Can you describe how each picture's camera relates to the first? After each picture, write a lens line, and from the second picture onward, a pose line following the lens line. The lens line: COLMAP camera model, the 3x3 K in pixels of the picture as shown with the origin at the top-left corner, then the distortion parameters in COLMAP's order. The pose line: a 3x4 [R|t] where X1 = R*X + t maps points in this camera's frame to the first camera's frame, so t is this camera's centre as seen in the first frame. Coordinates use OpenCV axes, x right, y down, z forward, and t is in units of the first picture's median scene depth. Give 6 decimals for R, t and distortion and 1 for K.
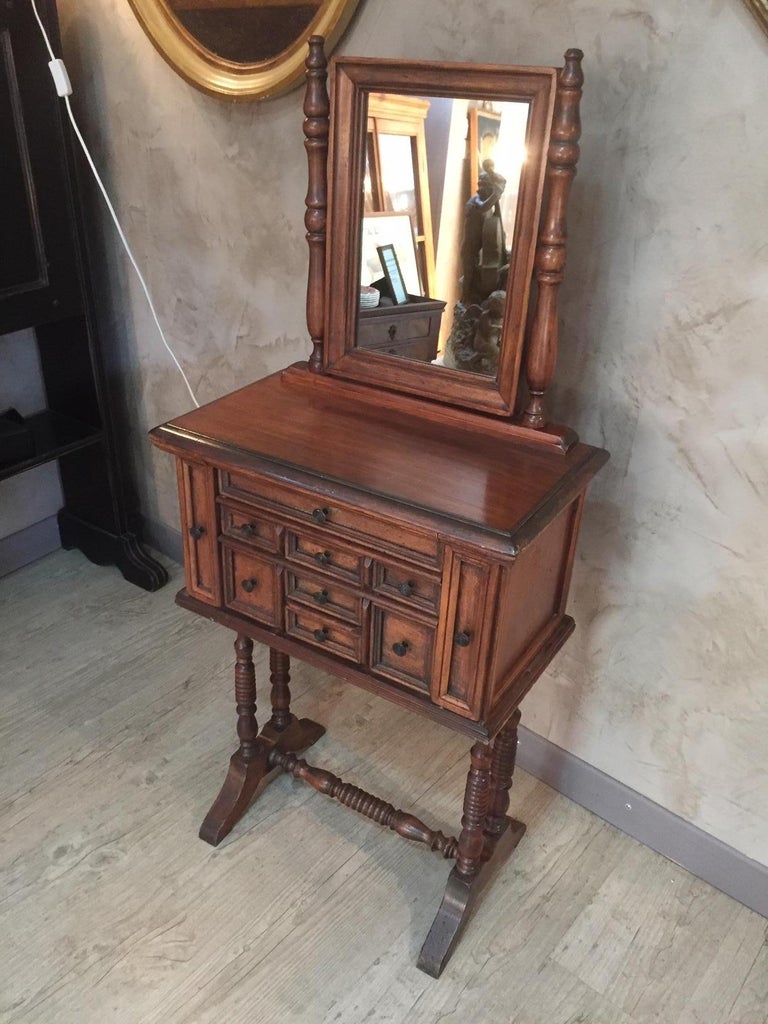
lens RADIAL K [[879.0, 0, 384.0], [0, 879.0, 512.0], [0, 0, 1]] dist [0.084107, -0.128669]
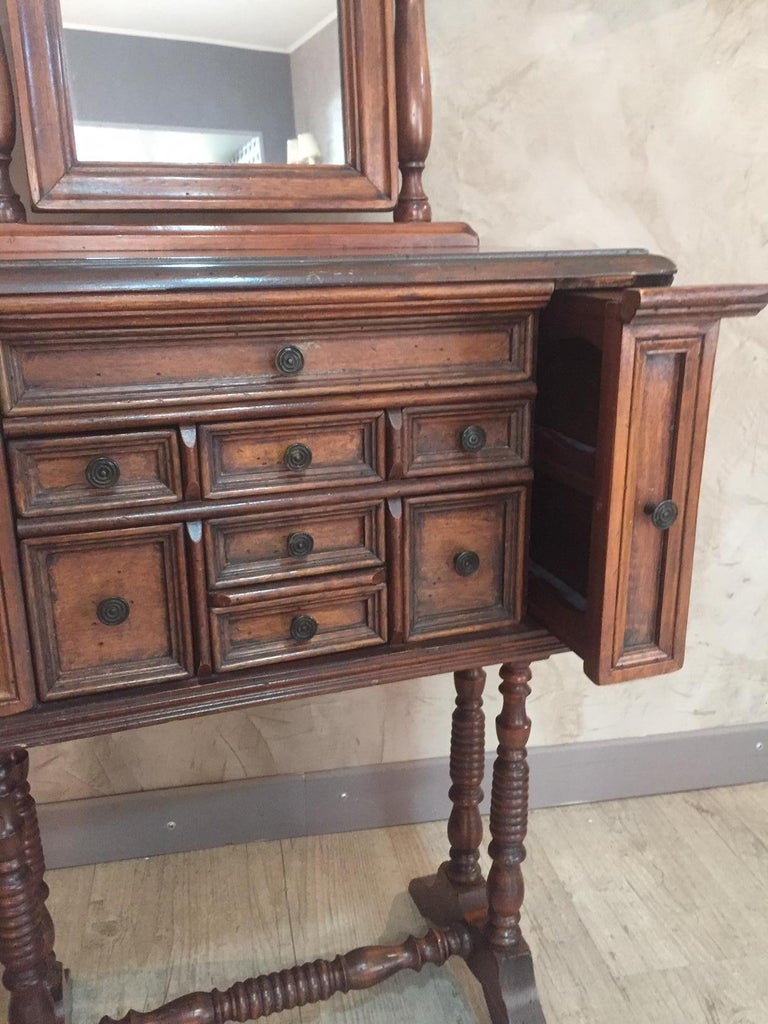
lens RADIAL K [[879.0, 0, 384.0], [0, 879.0, 512.0], [0, 0, 1]] dist [0.084107, -0.128669]
pose [[0.618793, -0.269399, 0.737915, -0.380261], [0.409450, 0.912274, -0.010298, 0.096374], [-0.670407, 0.308512, 0.674815, 0.562272]]
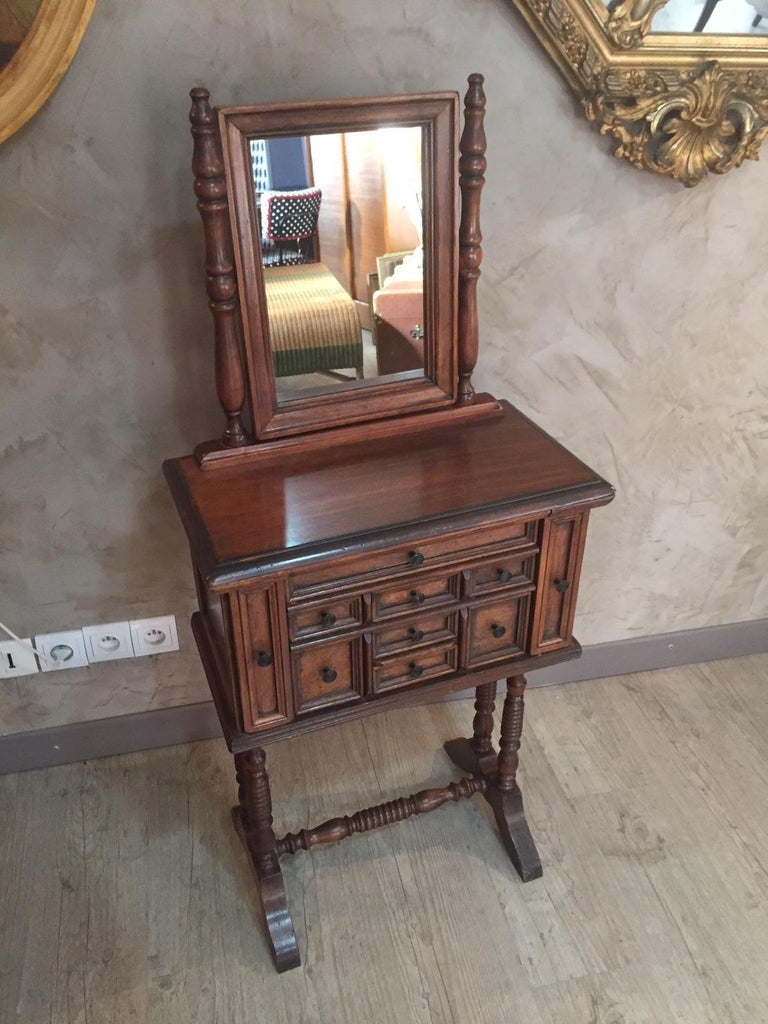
lens RADIAL K [[879.0, 0, 384.0], [0, 879.0, 512.0], [0, 0, 1]] dist [0.084107, -0.128669]
pose [[0.597109, -0.452099, 0.662621, -0.640084], [0.414828, 0.881048, 0.227315, -0.249815], [-0.686570, 0.139142, 0.713625, 0.260985]]
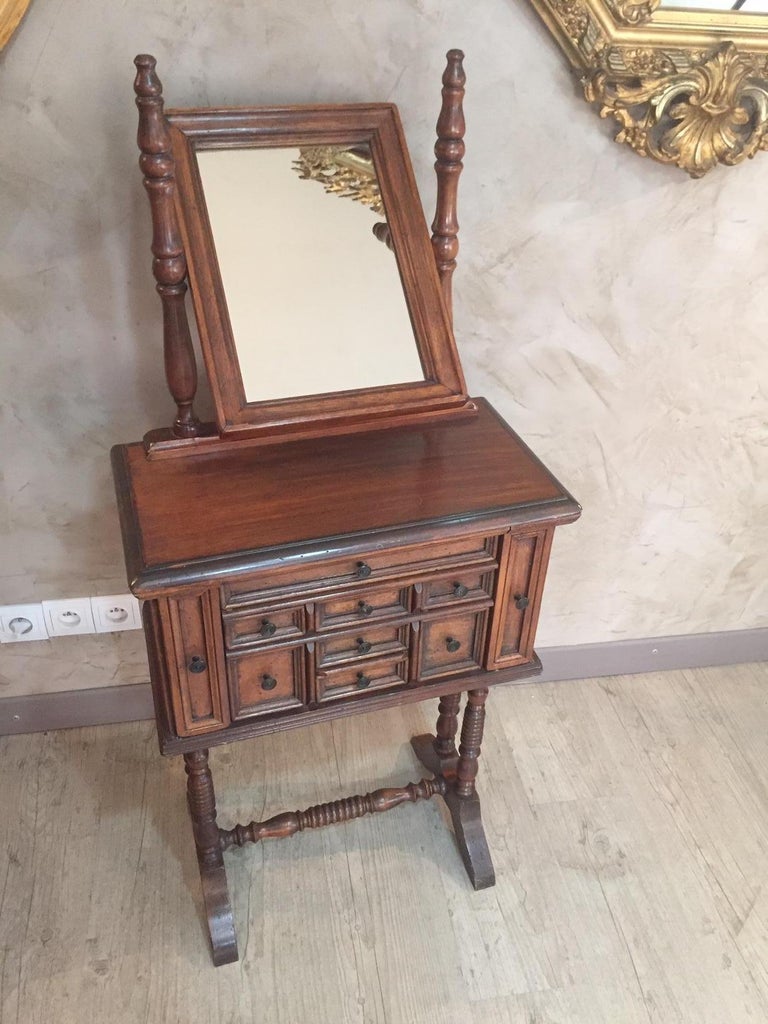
lens RADIAL K [[882.6, 0, 384.0], [0, 882.6, 512.0], [0, 0, 1]] dist [0.074356, -0.110210]
pose [[0.643261, -0.449950, 0.619485, -0.540688], [0.369385, 0.891088, 0.263661, -0.257526], [-0.670650, 0.059225, 0.739406, 0.238437]]
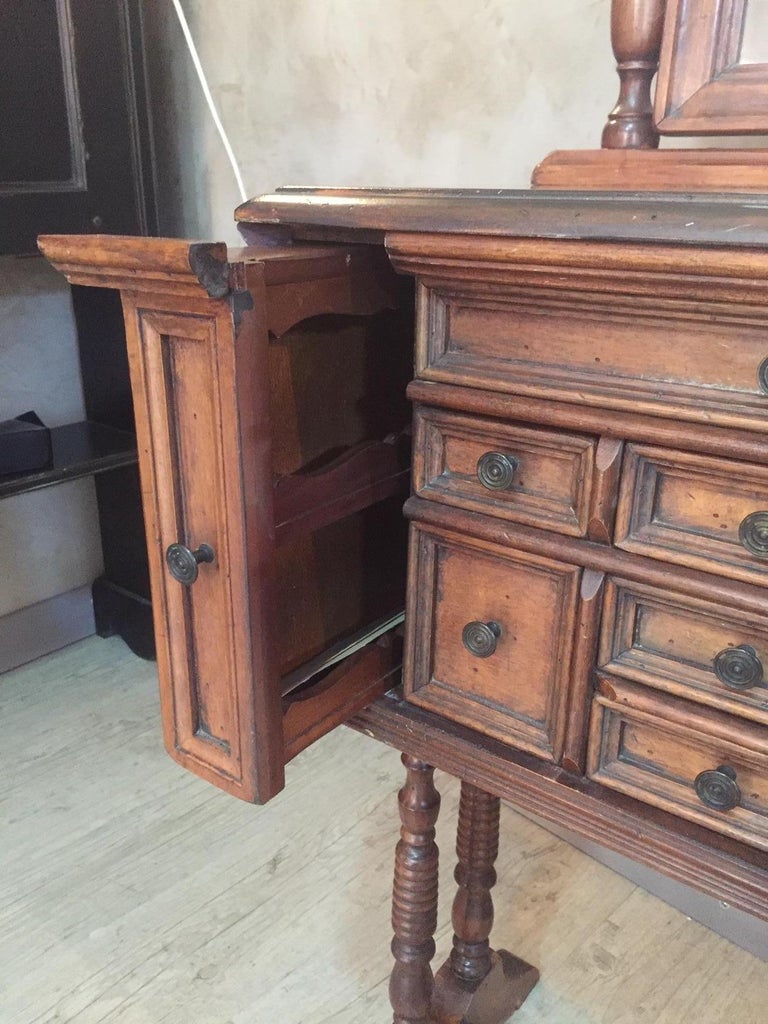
lens RADIAL K [[879.0, 0, 384.0], [0, 879.0, 512.0], [0, 0, 1]] dist [0.084107, -0.128669]
pose [[0.996460, 0.008430, -0.083648, -0.158771], [-0.021248, 0.987911, -0.153561, 0.085952], [0.081342, 0.154795, 0.984592, 0.607966]]
